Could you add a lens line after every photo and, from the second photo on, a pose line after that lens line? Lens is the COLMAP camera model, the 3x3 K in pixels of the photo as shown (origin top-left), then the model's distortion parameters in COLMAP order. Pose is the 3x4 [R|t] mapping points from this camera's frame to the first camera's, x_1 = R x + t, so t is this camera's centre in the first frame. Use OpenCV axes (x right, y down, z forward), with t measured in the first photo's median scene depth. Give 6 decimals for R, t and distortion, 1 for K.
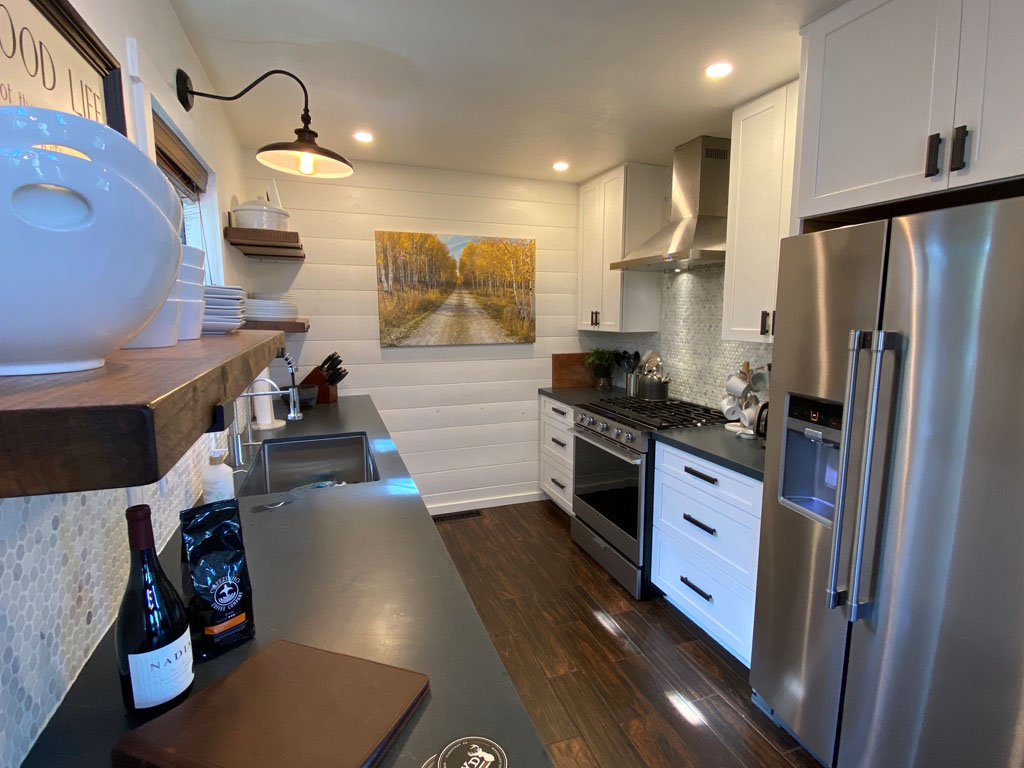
lens RADIAL K [[500.7, 0, 507.7], [0, 500.7, 377.9], [0, 0, 1]] dist [0.035774, -0.000701]
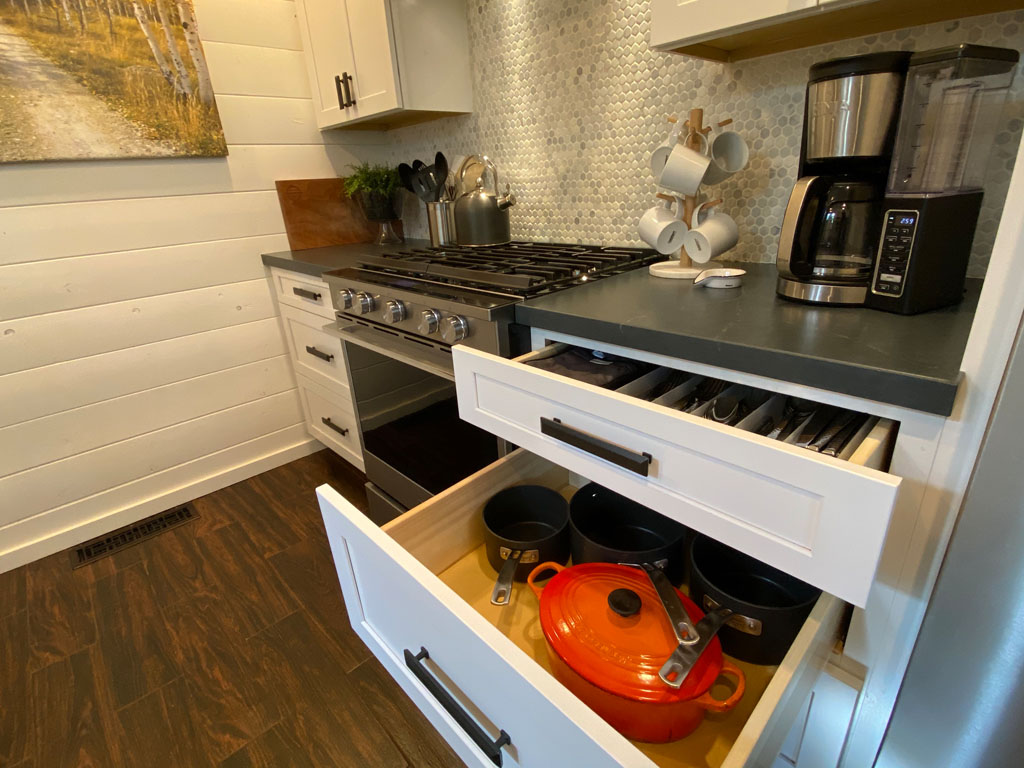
lens RADIAL K [[500.7, 0, 508.3], [0, 500.7, 380.2], [0, 0, 1]] dist [0.035774, -0.000701]
pose [[0.915404, -0.196234, 0.351466, 0.093758], [0.109736, 0.961710, 0.251142, 0.046014], [-0.387291, -0.191328, 0.901887, 0.454989]]
